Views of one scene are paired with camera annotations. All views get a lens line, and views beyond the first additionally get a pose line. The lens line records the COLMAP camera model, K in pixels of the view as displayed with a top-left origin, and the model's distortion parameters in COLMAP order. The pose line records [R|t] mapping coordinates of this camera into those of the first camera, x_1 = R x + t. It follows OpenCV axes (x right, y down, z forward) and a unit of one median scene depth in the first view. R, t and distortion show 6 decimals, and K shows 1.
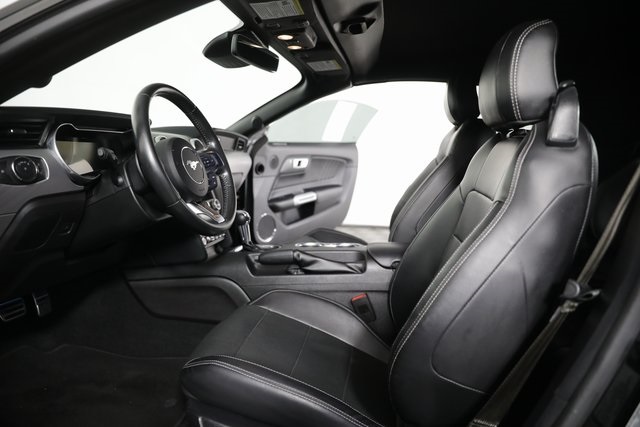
lens RADIAL K [[442.4, 0, 319.7], [0, 442.4, 213.8], [0, 0, 1]] dist [-0.075077, 0.006197]
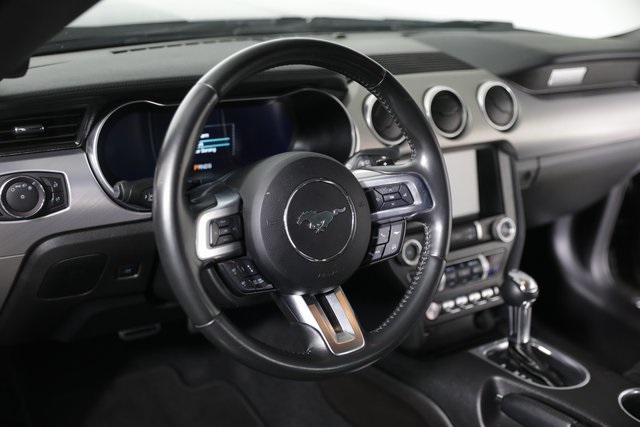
lens RADIAL K [[778.9, 0, 320.1], [0, 778.9, 215.6], [0, 0, 1]] dist [0.074064, 0.000000]
pose [[0.696205, 0.286280, -0.658288, 0.110437], [-0.149585, 0.954761, 0.257012, -0.137789], [0.702085, -0.080463, 0.707532, 0.162141]]
